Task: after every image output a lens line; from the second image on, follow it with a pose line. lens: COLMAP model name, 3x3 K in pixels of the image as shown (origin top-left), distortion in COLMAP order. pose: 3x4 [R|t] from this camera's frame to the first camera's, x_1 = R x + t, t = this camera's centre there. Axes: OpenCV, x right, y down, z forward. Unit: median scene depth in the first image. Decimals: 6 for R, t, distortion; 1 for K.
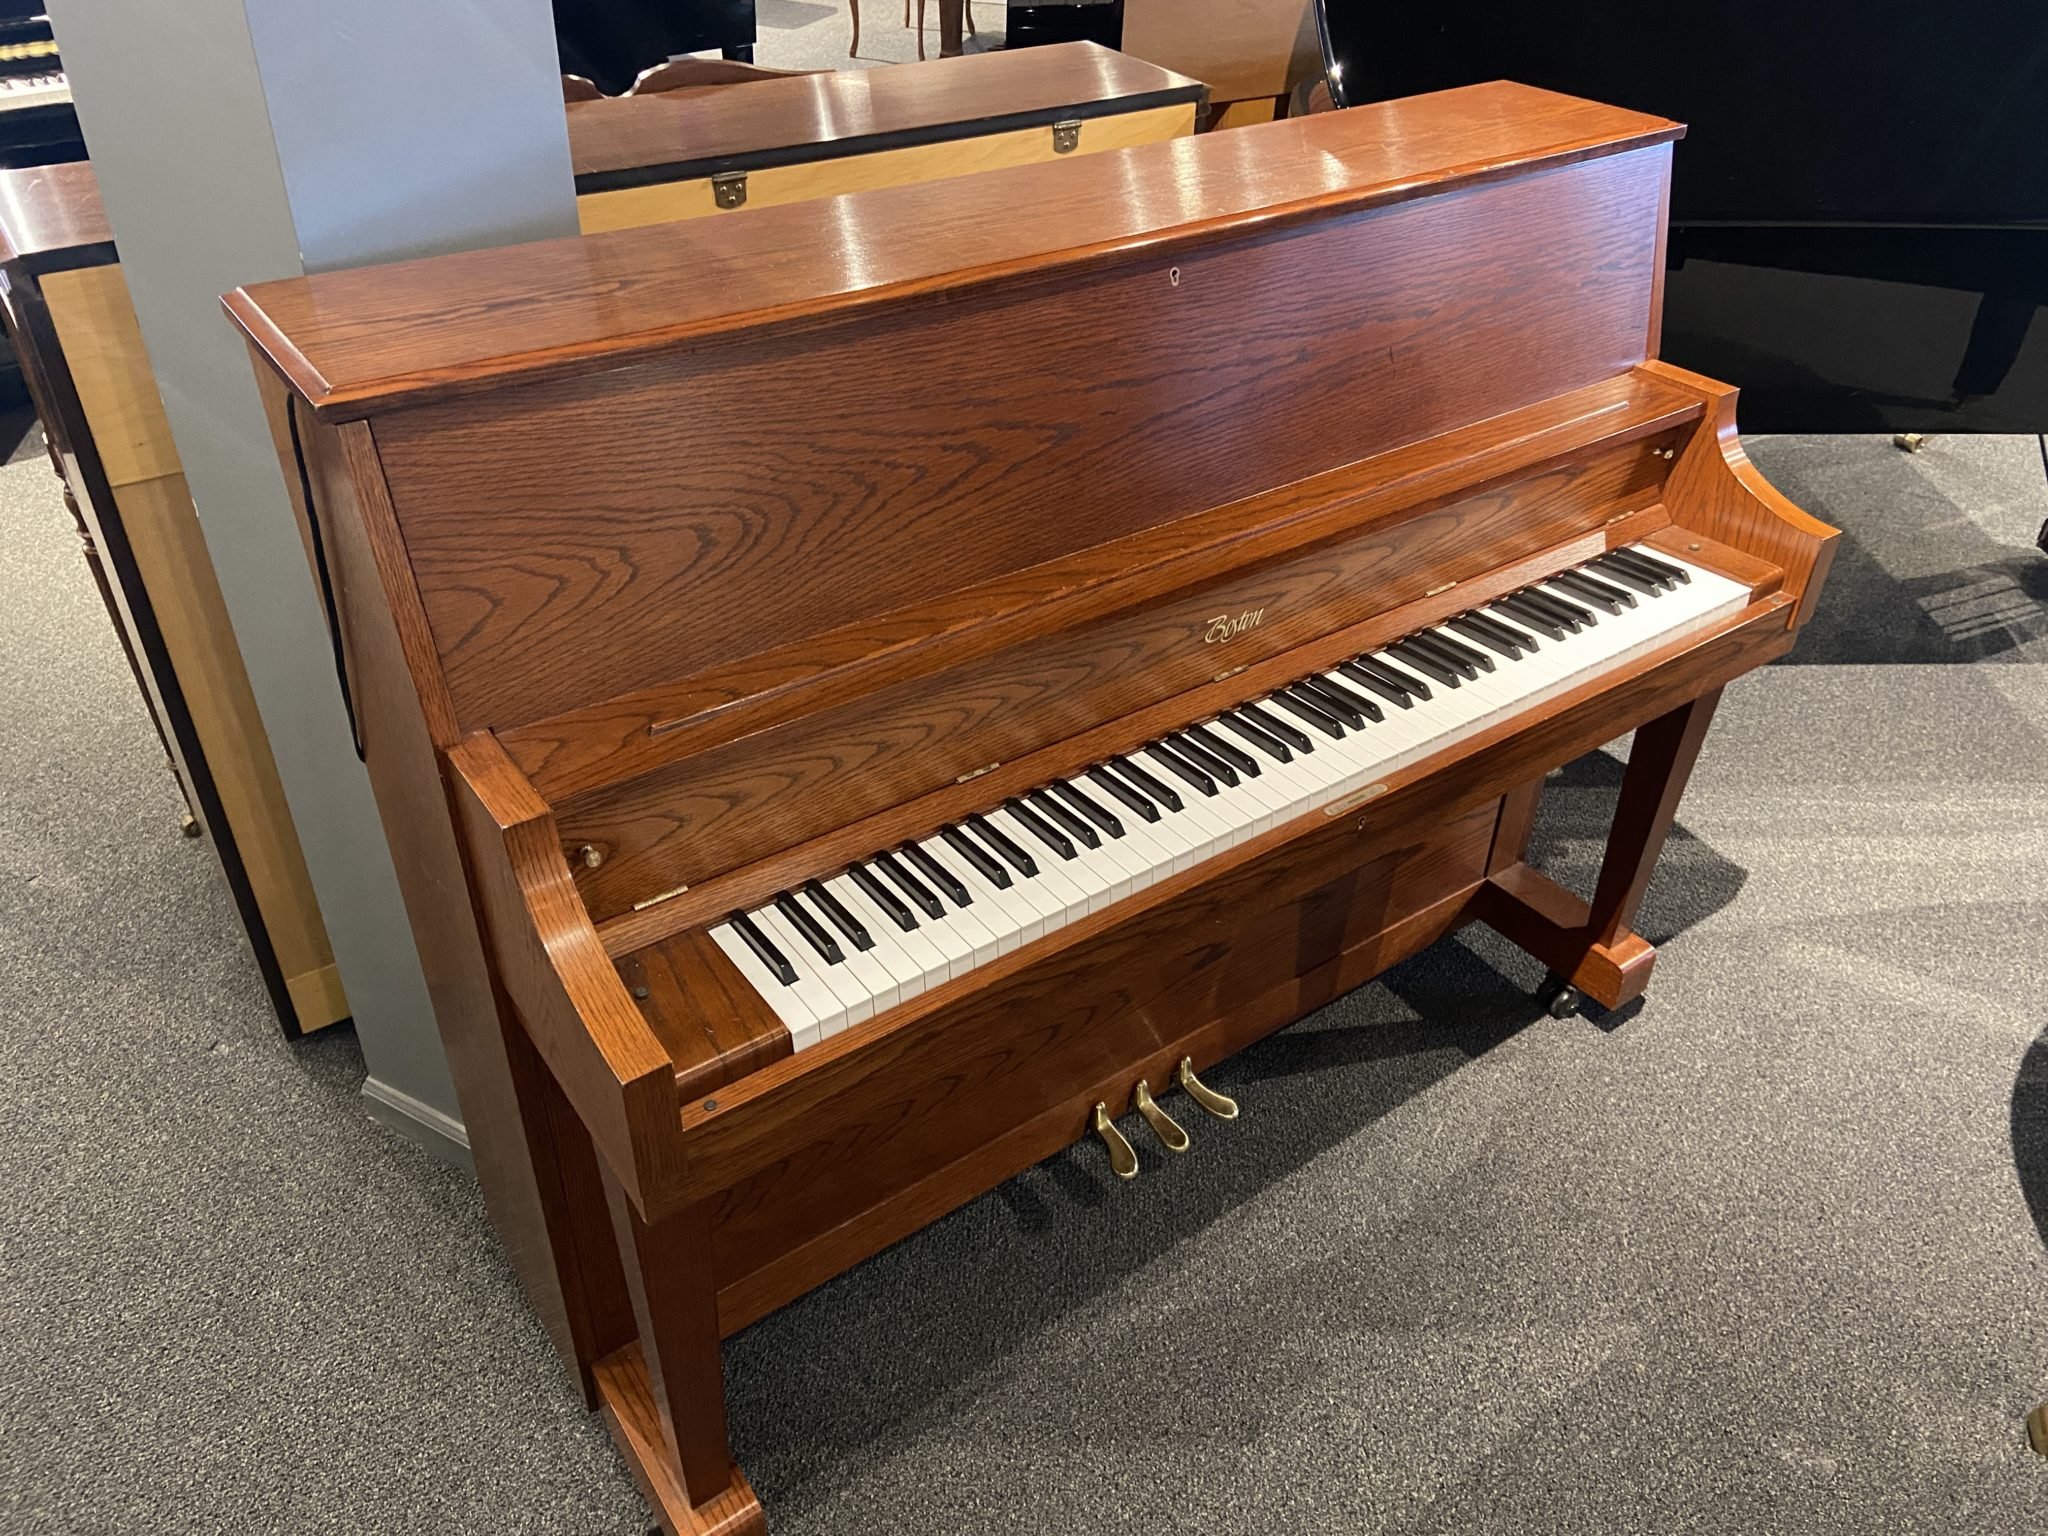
lens RADIAL K [[1596.6, 0, 1017.7], [0, 1596.6, 760.7], [0, 0, 1]] dist [0.116191, -0.136635]
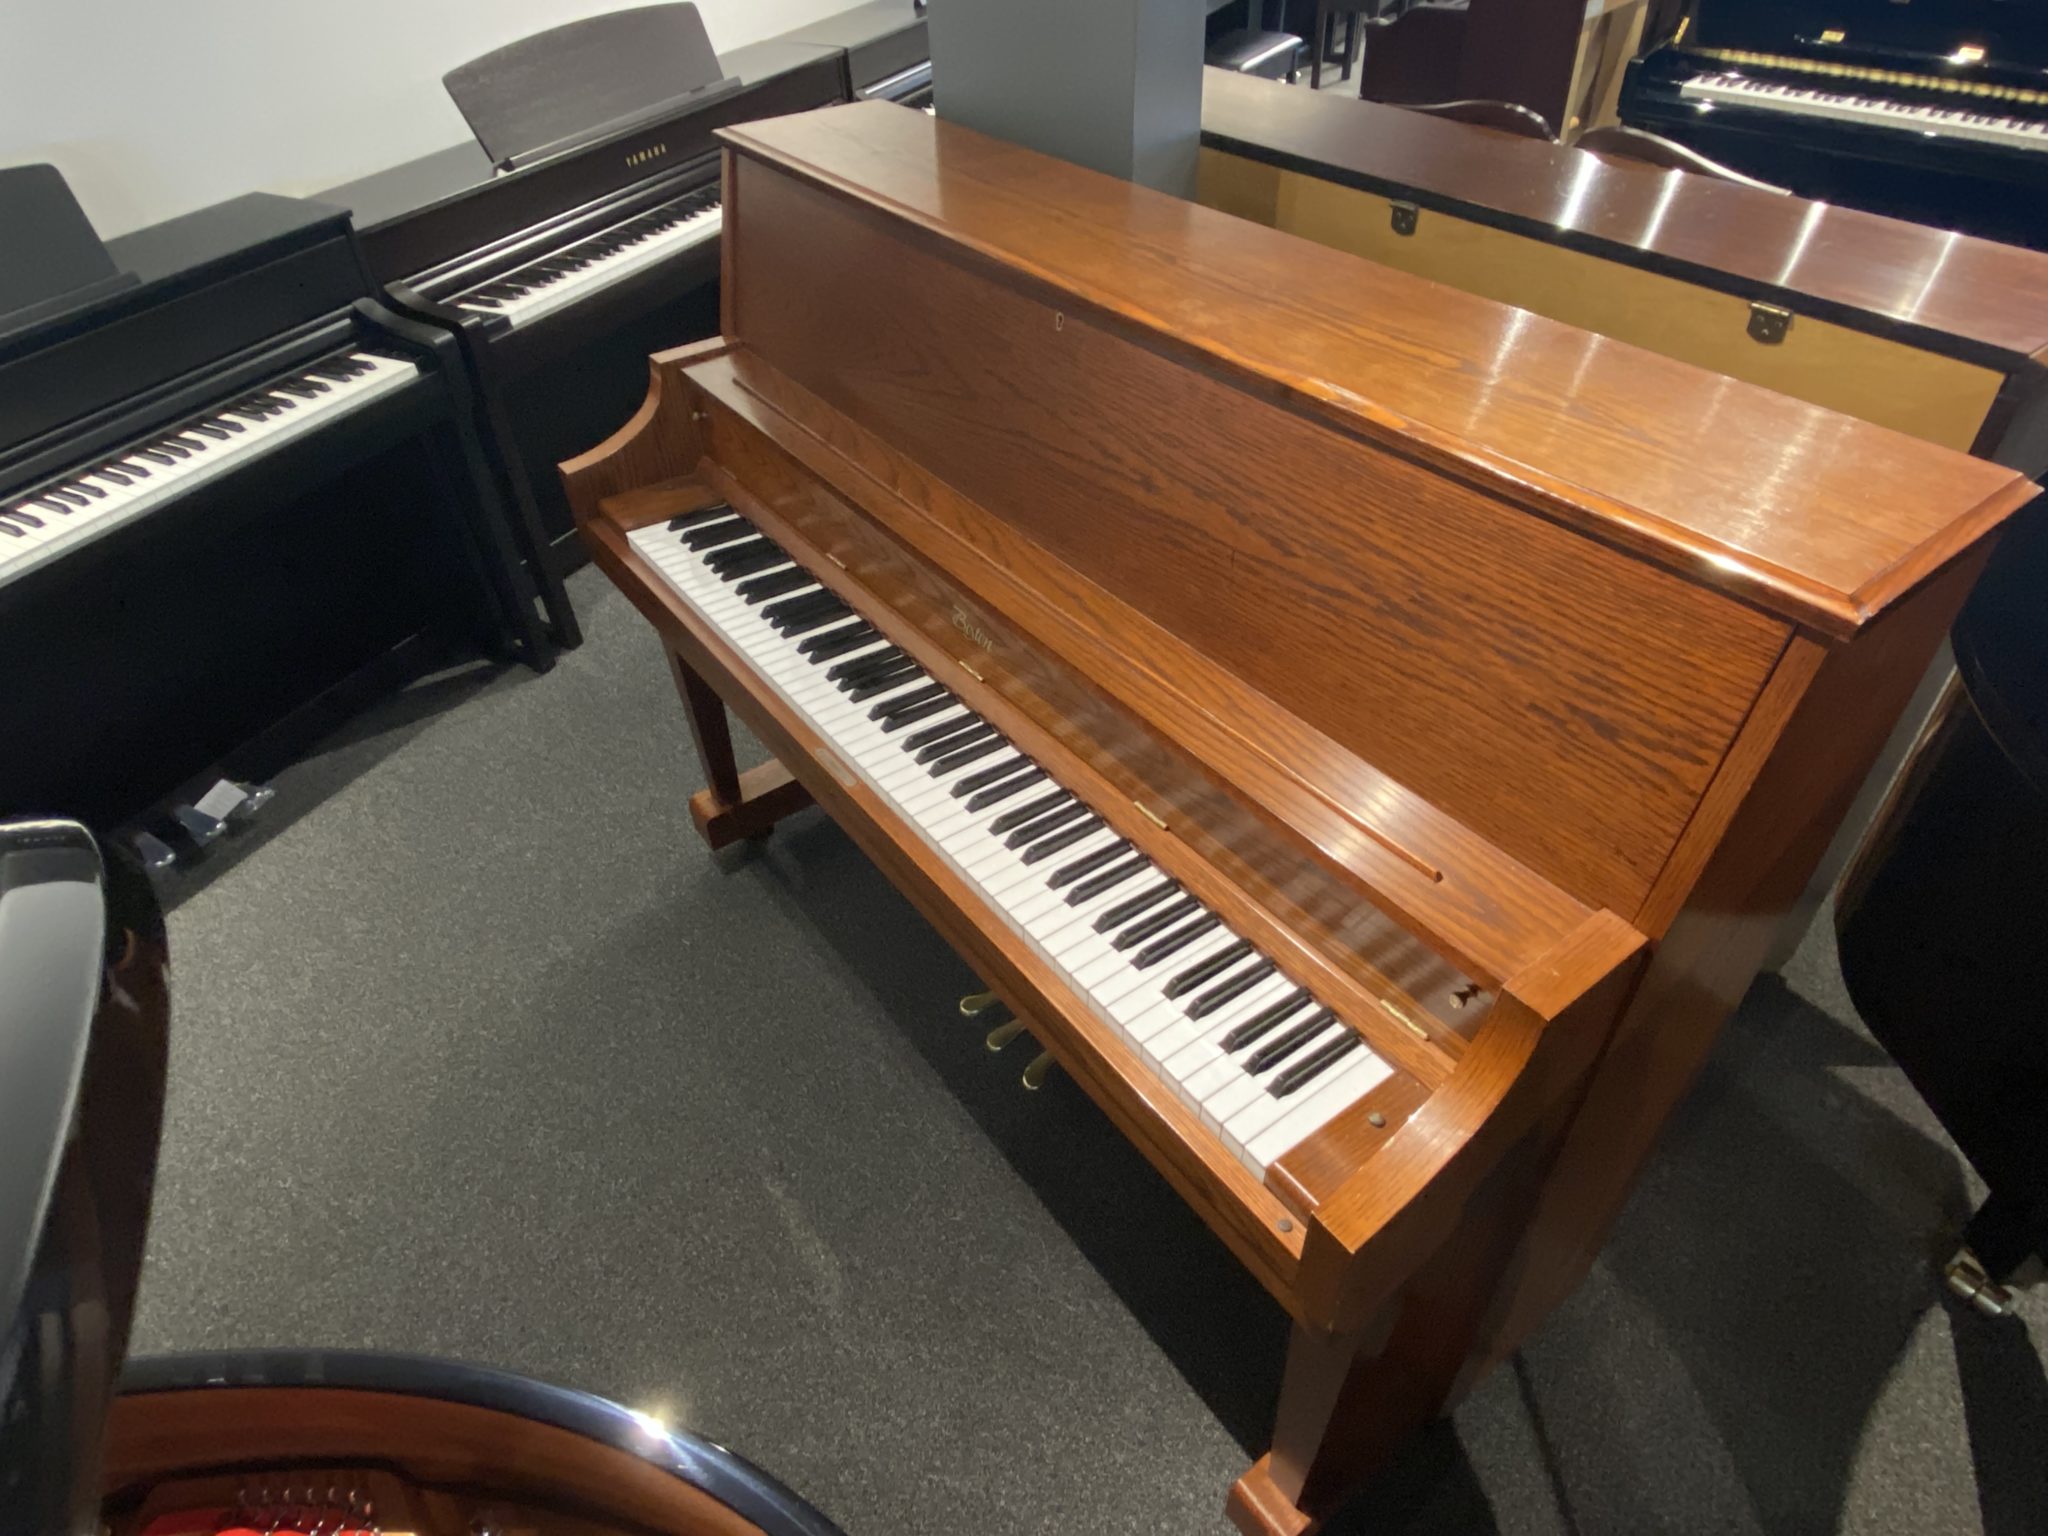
lens RADIAL K [[1230.9, 0, 1031.0], [0, 1230.9, 748.6], [0, 0, 1]] dist [0.026840, -0.001647]
pose [[-0.002593, 0.614969, -0.788547, 0.739402], [-0.540575, 0.662540, 0.518477, -0.425837], [0.841292, 0.427614, 0.330719, 0.676685]]
